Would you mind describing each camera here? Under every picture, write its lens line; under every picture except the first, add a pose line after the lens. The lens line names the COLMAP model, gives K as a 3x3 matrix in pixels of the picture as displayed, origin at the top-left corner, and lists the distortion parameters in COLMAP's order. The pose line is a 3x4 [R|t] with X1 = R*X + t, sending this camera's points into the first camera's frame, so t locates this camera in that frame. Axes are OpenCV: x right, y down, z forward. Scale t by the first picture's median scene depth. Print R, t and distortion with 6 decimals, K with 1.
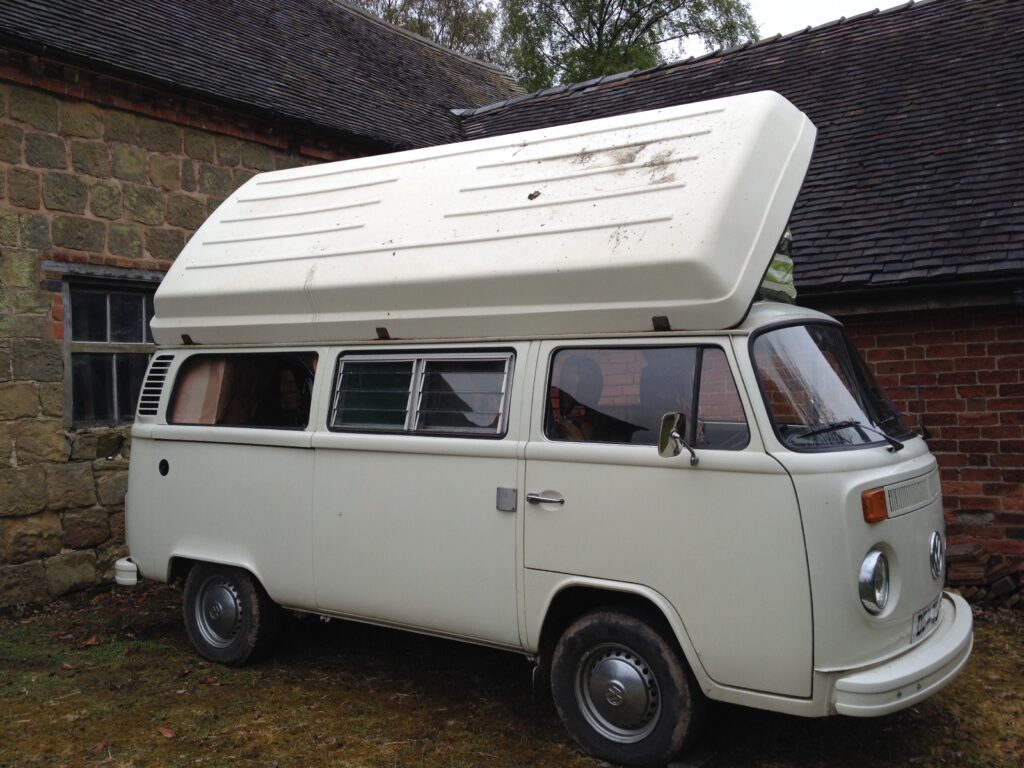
lens RADIAL K [[969.7, 0, 512.0], [0, 969.7, 384.0], [0, 0, 1]] dist [0.053478, -0.084605]
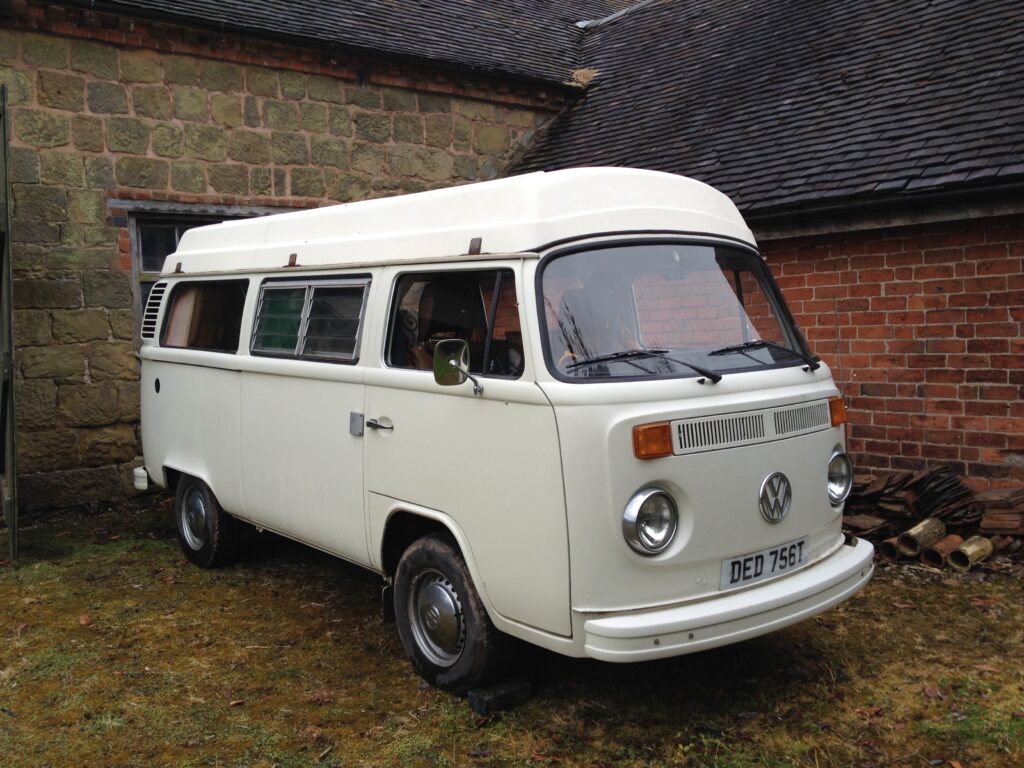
lens RADIAL K [[969.7, 0, 512.0], [0, 969.7, 384.0], [0, 0, 1]] dist [0.053478, -0.084605]
pose [[0.961096, 0.016023, -0.275751, 0.272417], [0.006162, 0.996824, 0.079399, -0.001730], [0.276147, -0.078009, 0.957944, 0.046244]]
